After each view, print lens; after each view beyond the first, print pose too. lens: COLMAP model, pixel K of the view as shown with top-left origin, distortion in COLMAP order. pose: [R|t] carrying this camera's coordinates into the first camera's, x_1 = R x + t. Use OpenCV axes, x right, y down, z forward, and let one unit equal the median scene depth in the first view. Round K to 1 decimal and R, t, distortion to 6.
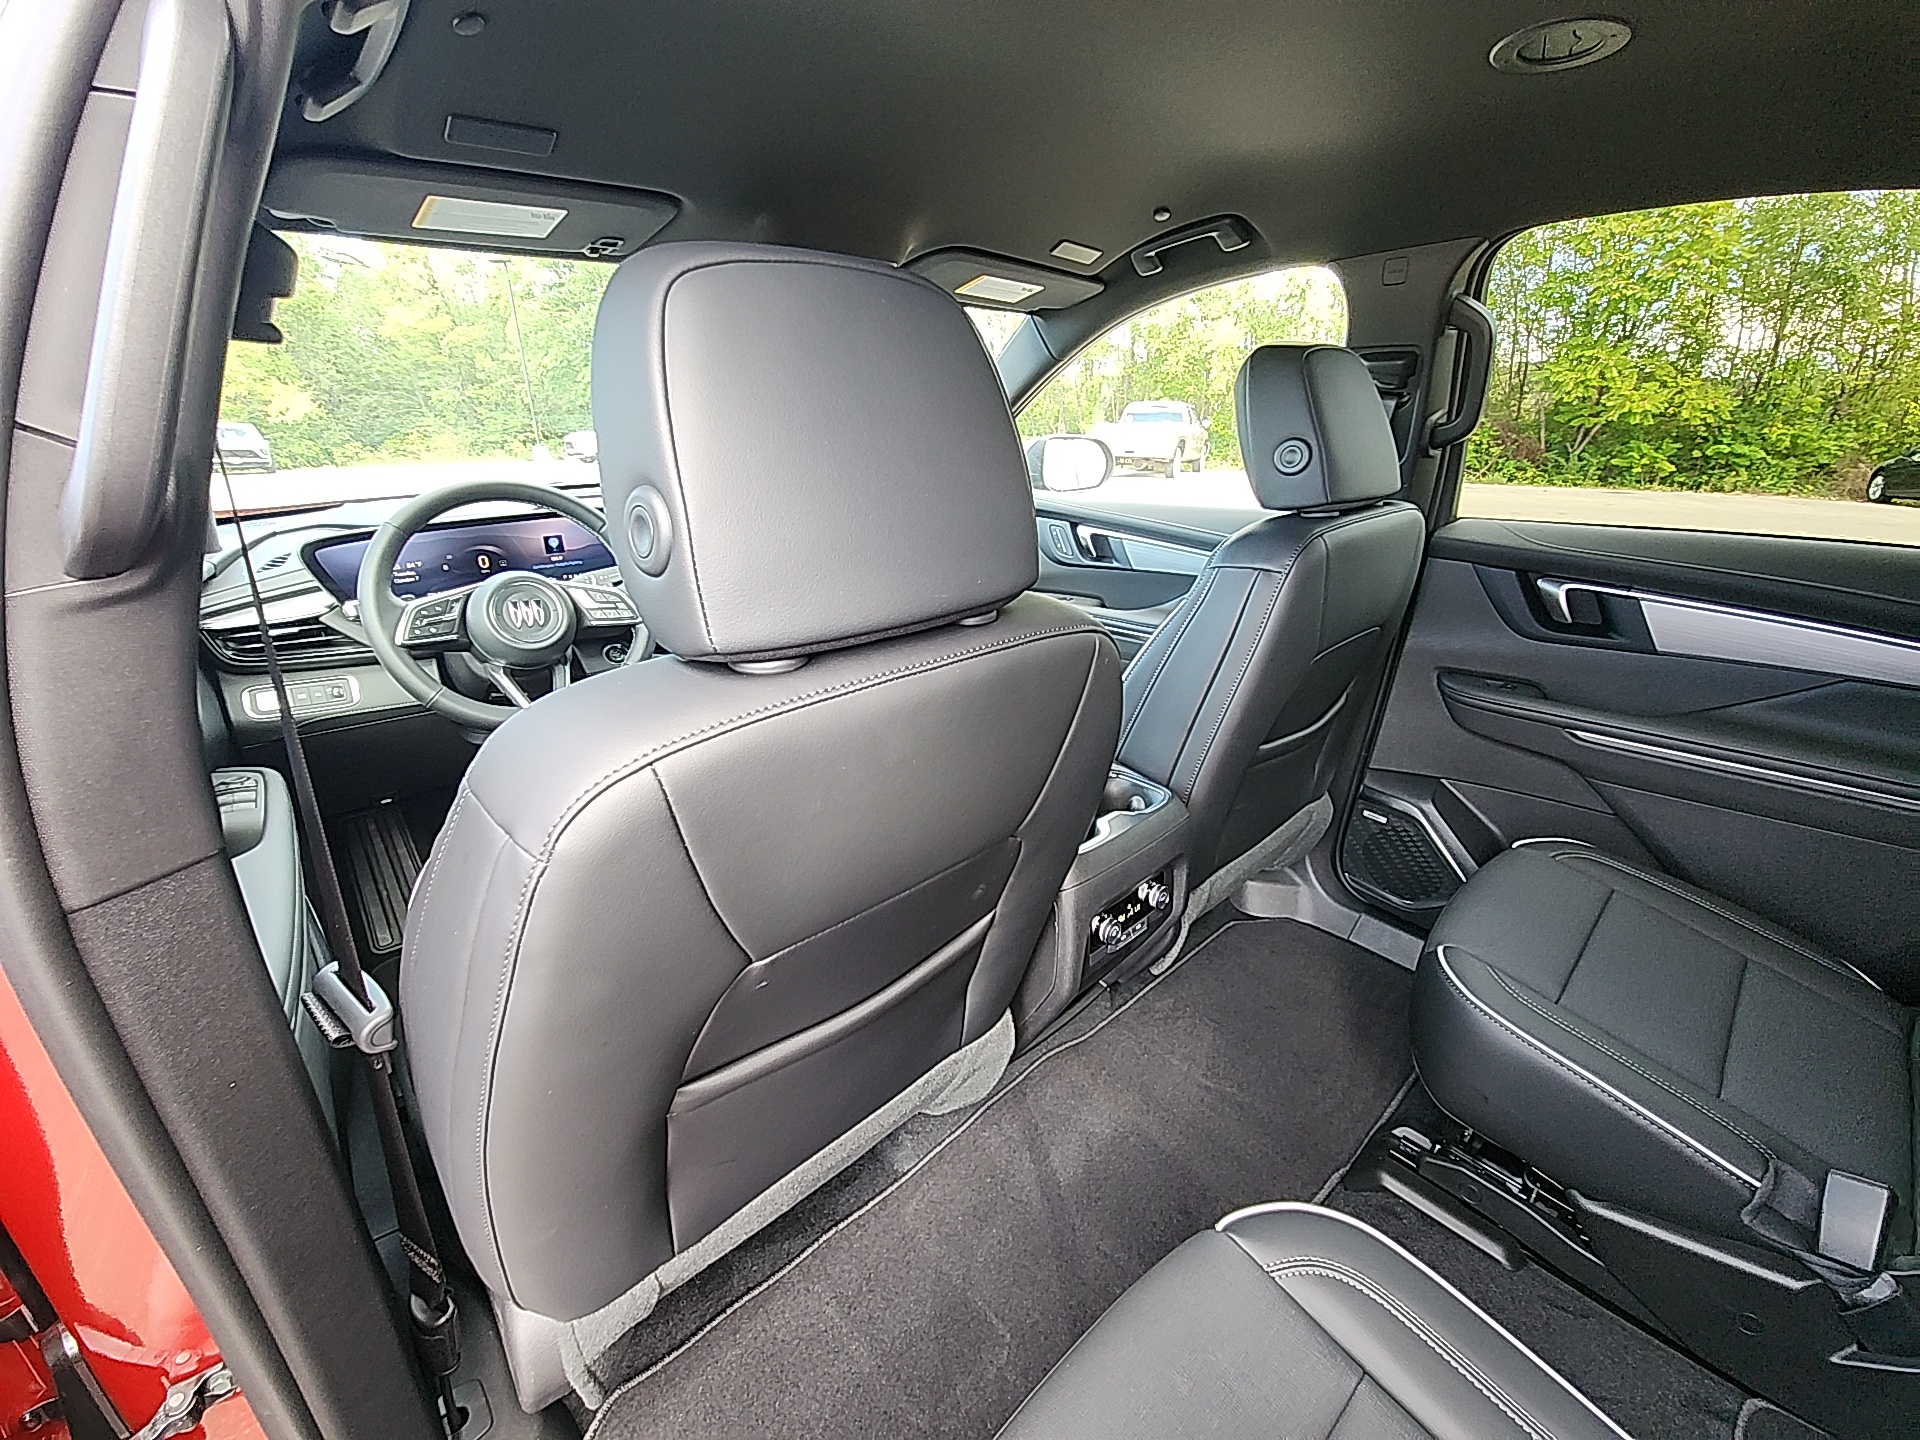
lens RADIAL K [[781.1, 0, 945.0], [0, 781.1, 708.0], [0, 0, 1]] dist [0.014010, -0.009197]
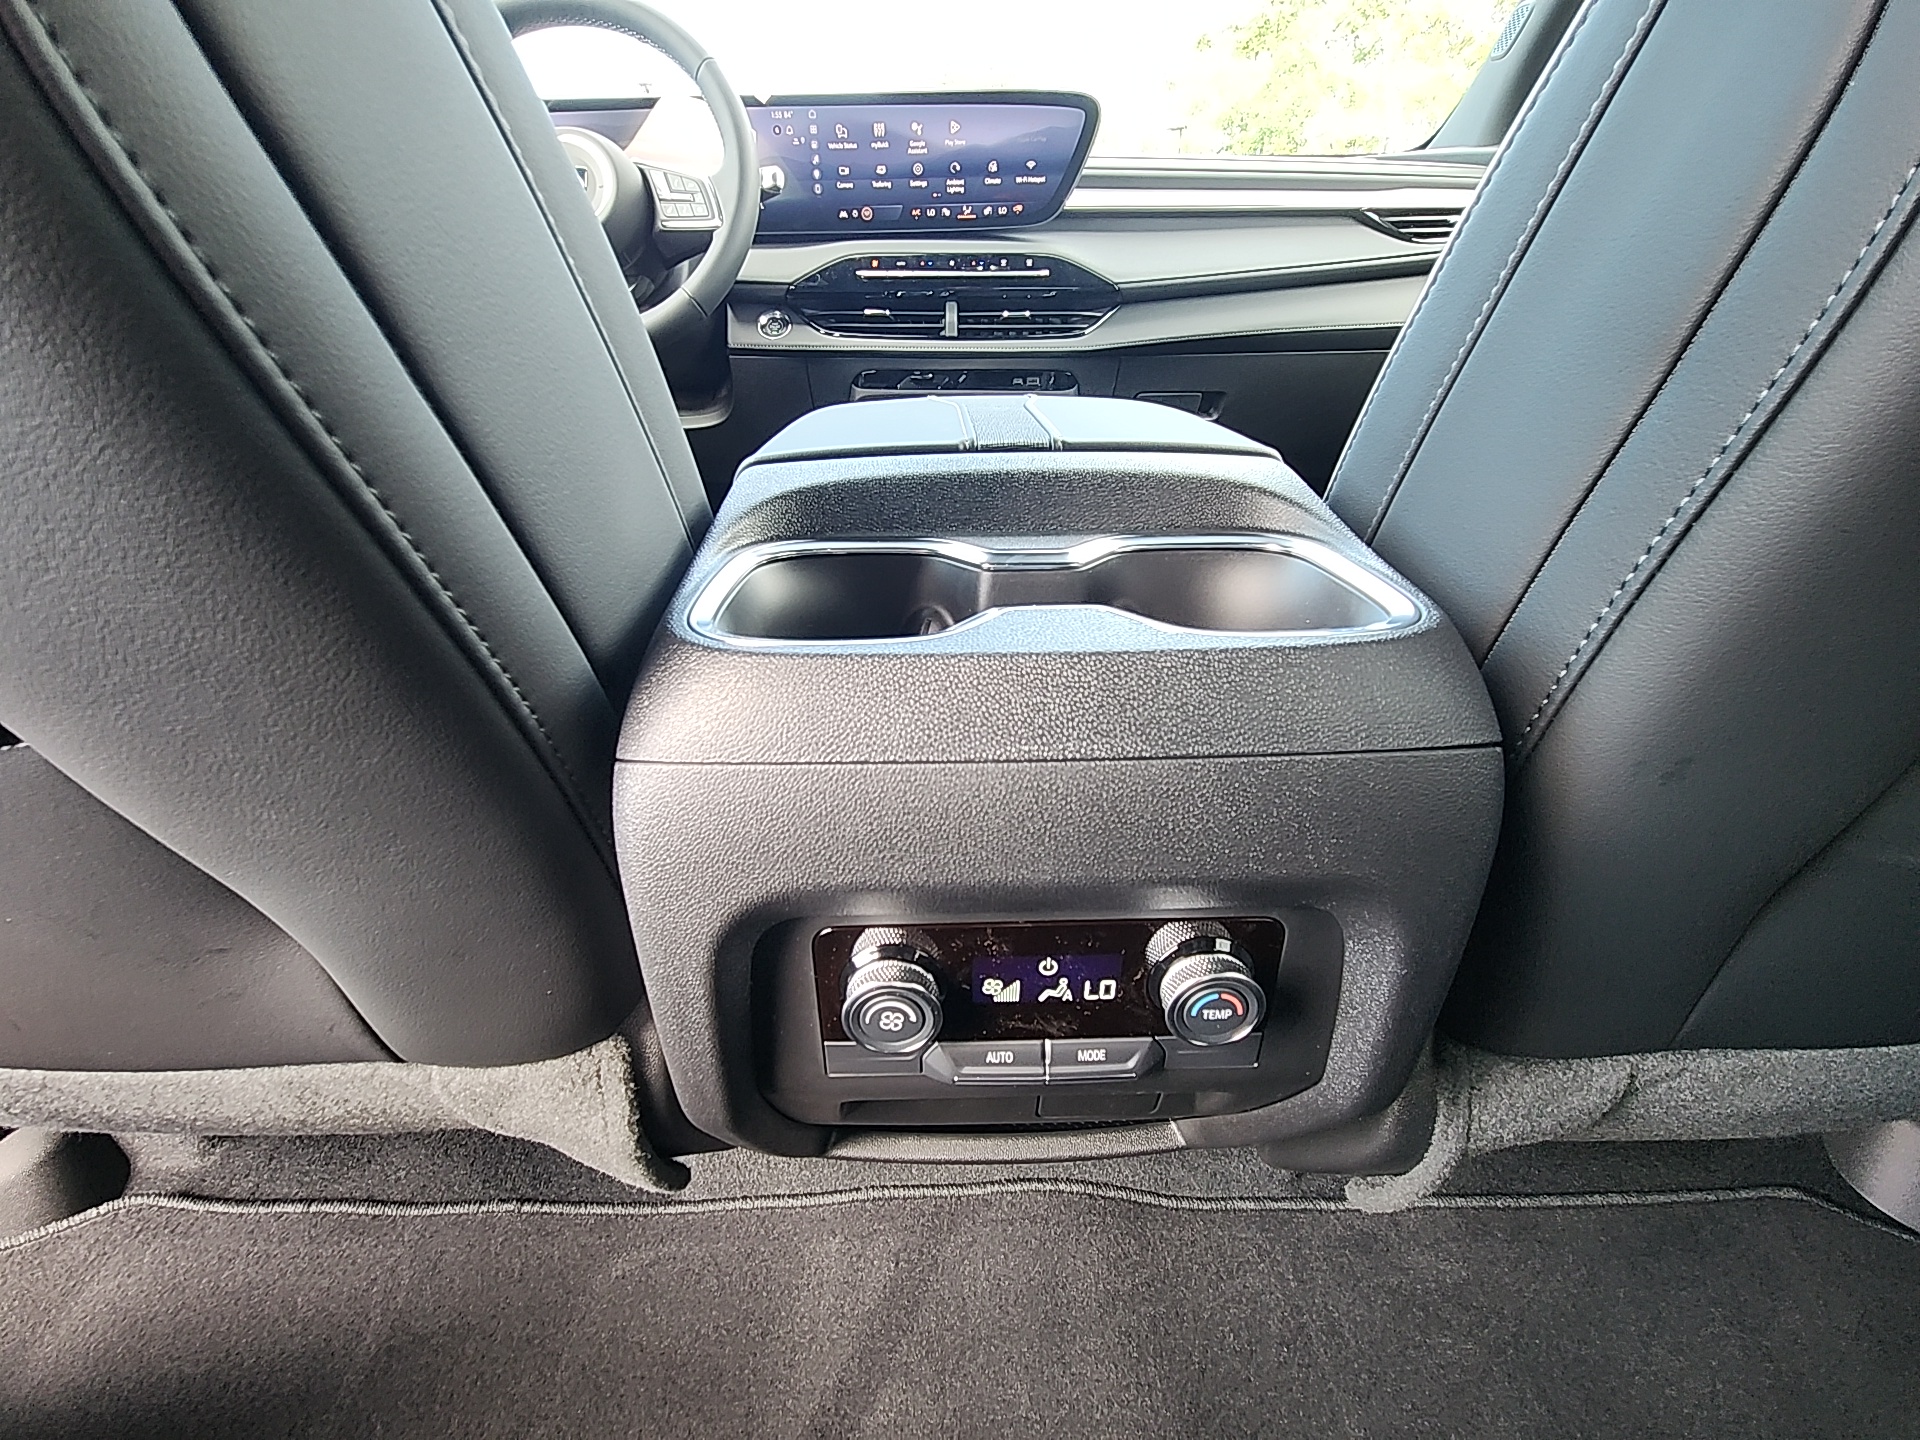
lens RADIAL K [[770.3, 0, 949.8], [0, 770.3, 708.4], [0, 0, 1]] dist [0.010748, -0.004248]
pose [[0.760867, 0.306253, -0.572094, 0.232917], [-0.230139, 0.951670, 0.203370, 0.090201], [0.606727, -0.023076, 0.794575, 0.555738]]
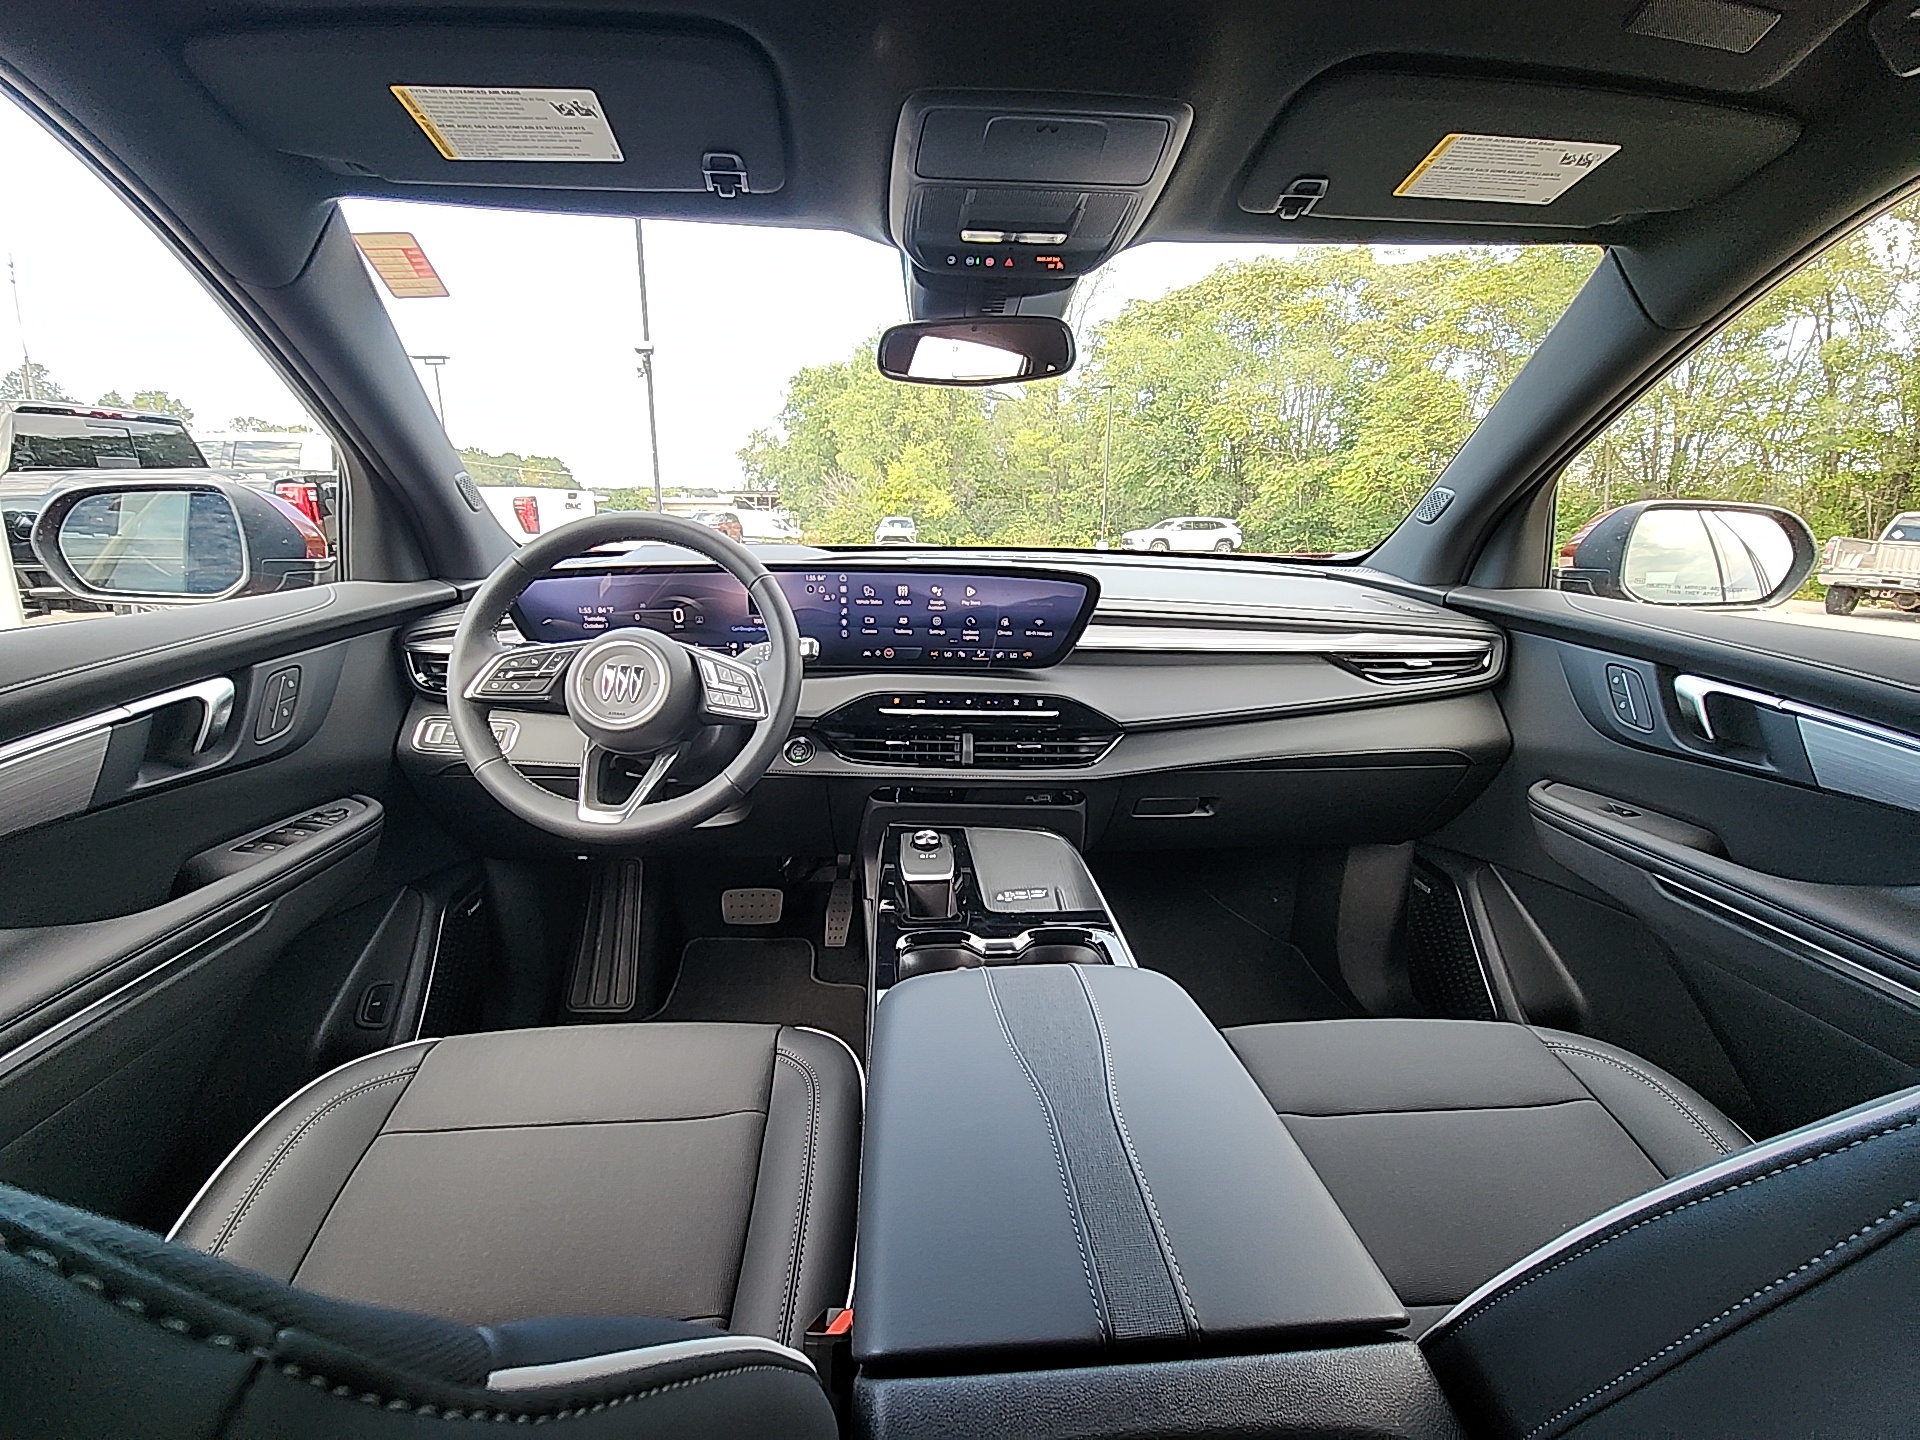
lens RADIAL K [[778.5, 0, 951.8], [0, 778.5, 707.1], [0, 0, 1]] dist [0.010795, -0.009275]
pose [[0.792988, 0.161525, -0.587435, 0.141335], [-0.230835, 0.971982, -0.044345, -0.118749], [0.563813, 0.170766, 0.808055, 0.496209]]
